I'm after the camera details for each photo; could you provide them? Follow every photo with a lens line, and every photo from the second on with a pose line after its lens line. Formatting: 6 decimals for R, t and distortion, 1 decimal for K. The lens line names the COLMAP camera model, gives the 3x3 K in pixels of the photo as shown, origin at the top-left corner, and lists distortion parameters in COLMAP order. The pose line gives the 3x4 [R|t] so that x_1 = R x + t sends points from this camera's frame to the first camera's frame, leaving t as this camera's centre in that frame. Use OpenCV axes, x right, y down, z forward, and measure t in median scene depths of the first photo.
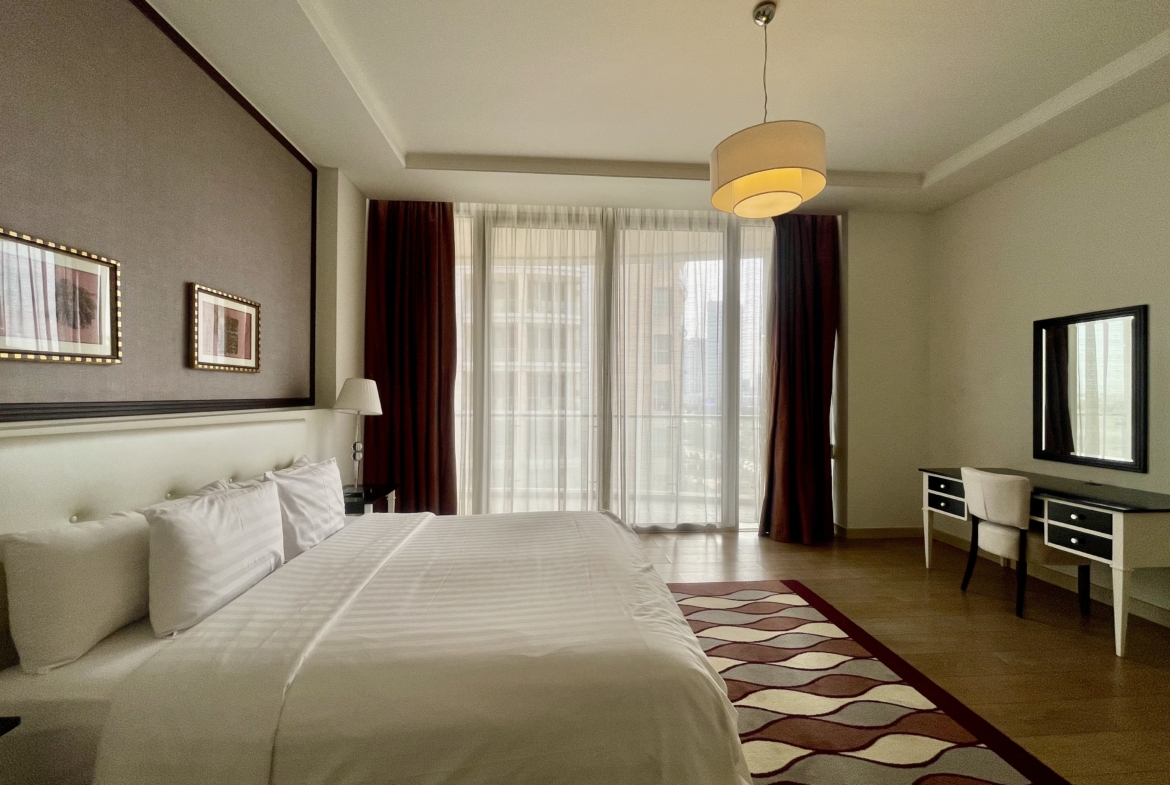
lens RADIAL K [[471.8, 0, 585.0], [0, 471.8, 392.5], [0, 0, 1]] dist [-0.011322, 0.000041]
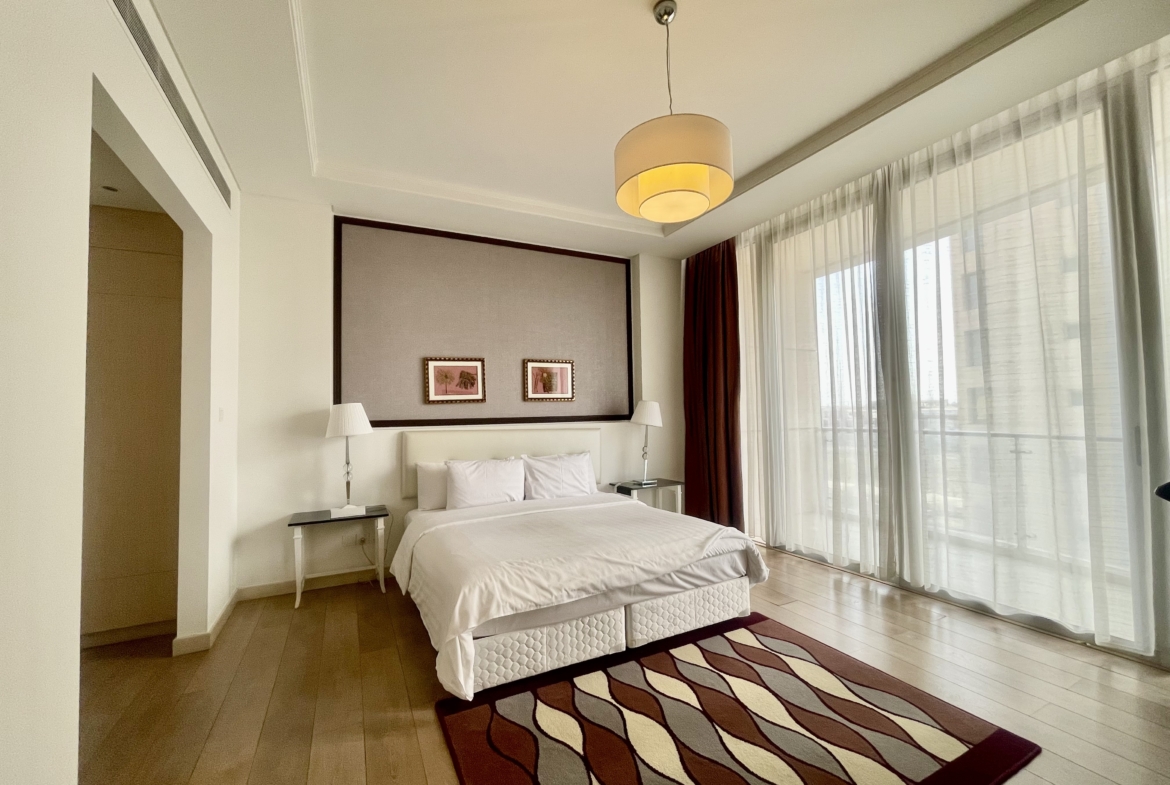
lens RADIAL K [[477.3, 0, 585.0], [0, 477.3, 392.5], [0, 0, 1]] dist [0.001452, 0.000412]
pose [[0.380705, -0.047943, -0.923453, 0.849203], [0.024864, 0.998825, -0.041606, 0.001541], [0.924362, -0.007121, 0.381450, 0.338490]]
